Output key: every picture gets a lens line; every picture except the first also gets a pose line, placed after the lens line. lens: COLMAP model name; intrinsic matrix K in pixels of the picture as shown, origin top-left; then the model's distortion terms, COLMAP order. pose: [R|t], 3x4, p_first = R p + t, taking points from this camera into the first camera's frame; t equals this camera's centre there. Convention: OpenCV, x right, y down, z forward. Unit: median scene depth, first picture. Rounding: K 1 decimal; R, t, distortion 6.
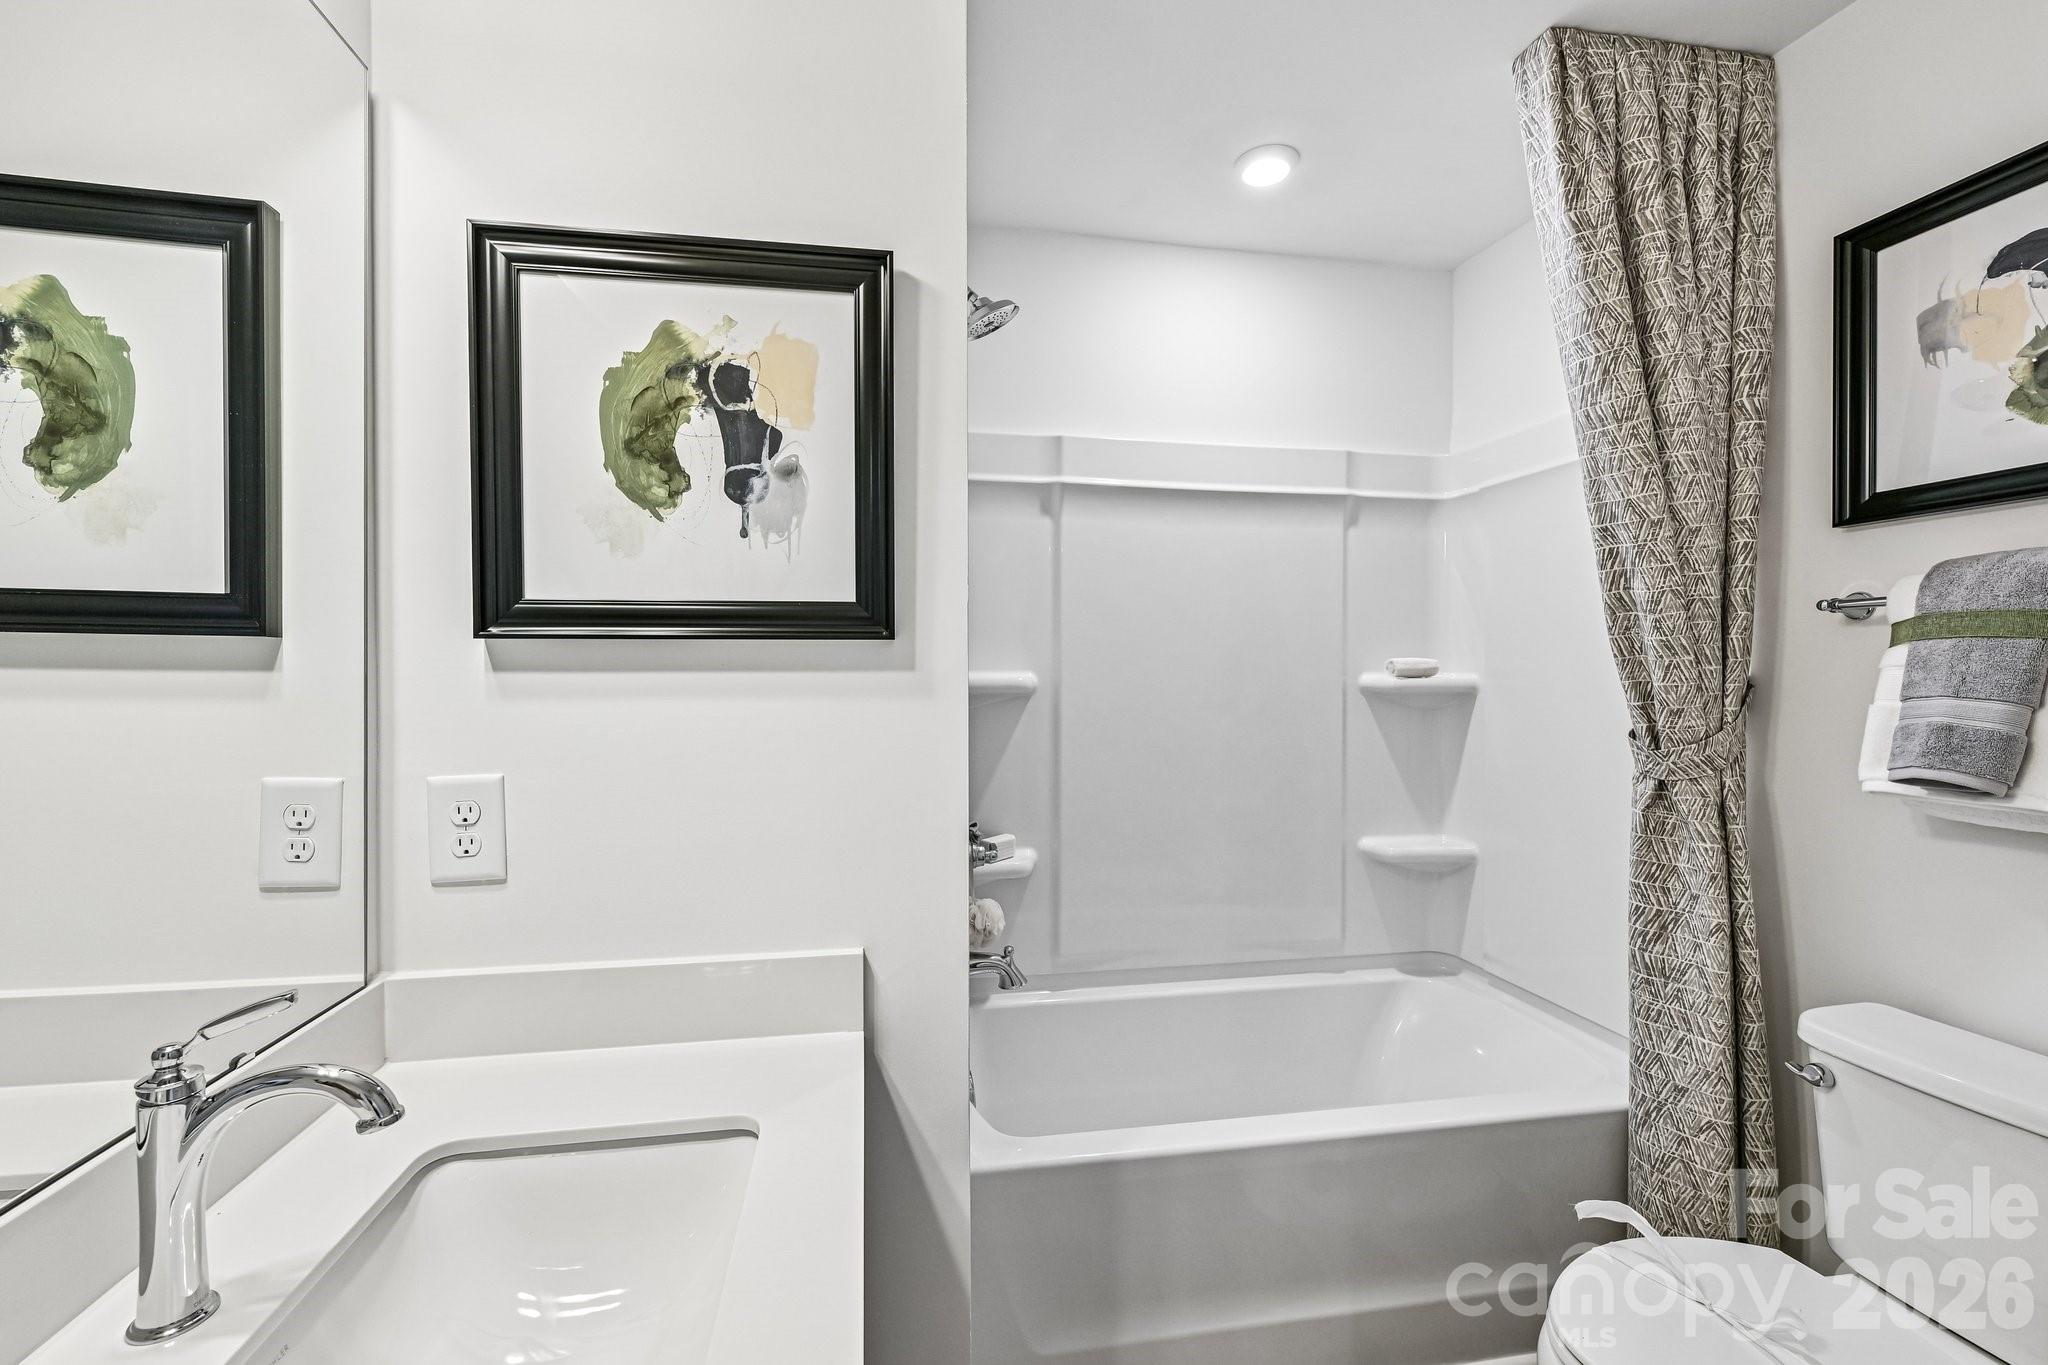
lens RADIAL K [[819.8, 0, 1009.1], [0, 819.8, 675.7], [0, 0, 1]] dist [-0.001525, 0.000391]
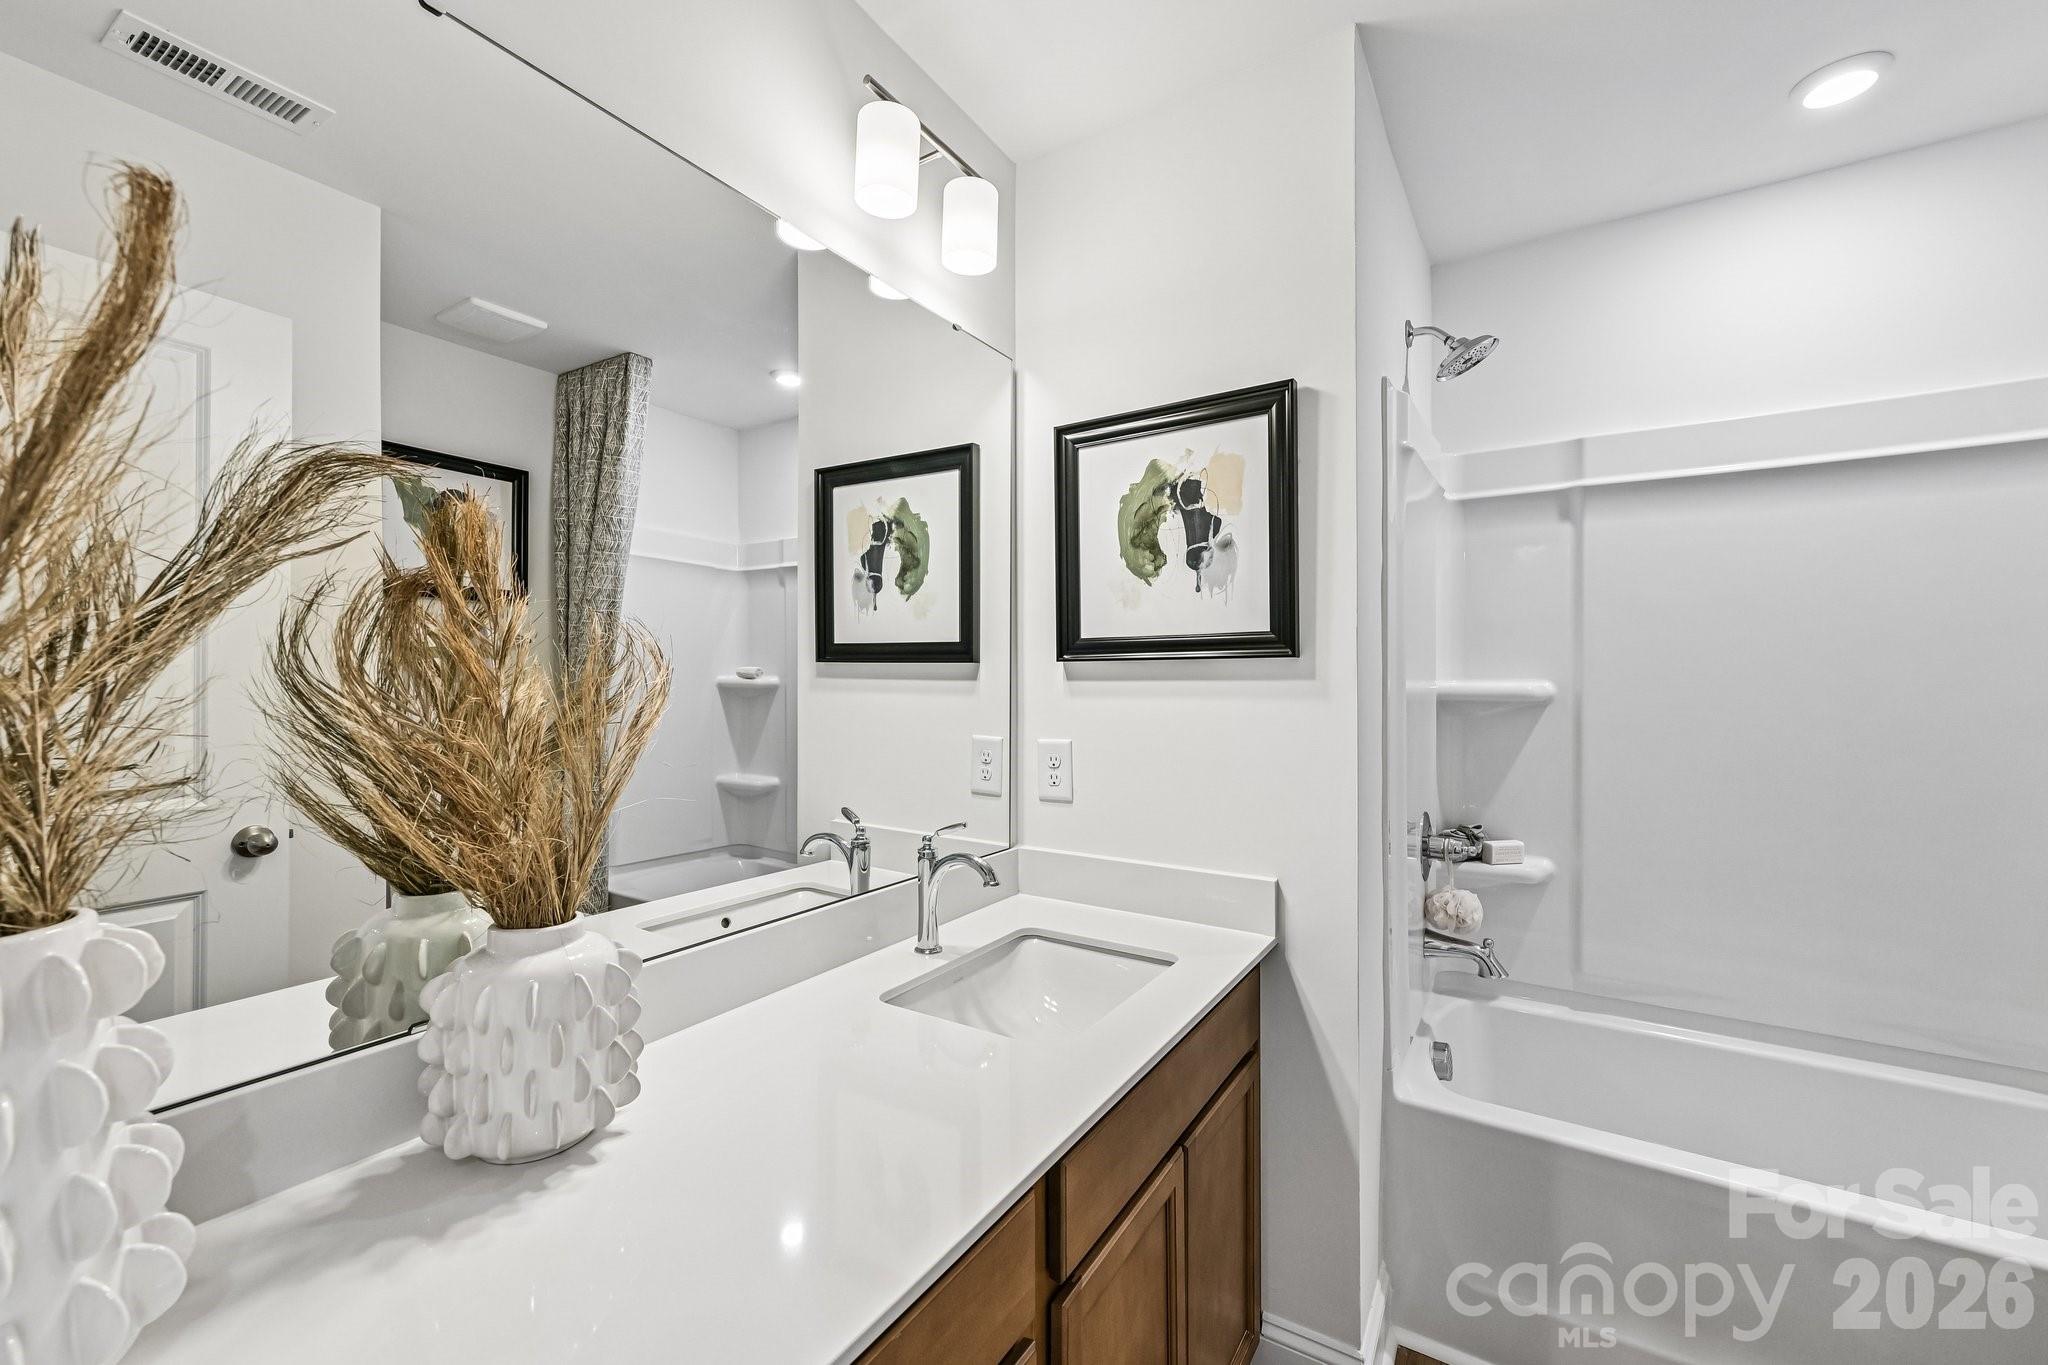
lens RADIAL K [[819.8, 0, 1009.1], [0, 819.8, 675.7], [0, 0, 1]] dist [-0.001525, 0.000391]
pose [[0.728227, -0.005427, -0.685315, 0.465138], [-0.002635, 0.999939, -0.010719, 0.003462], [0.685331, 0.009612, 0.728168, -0.344827]]
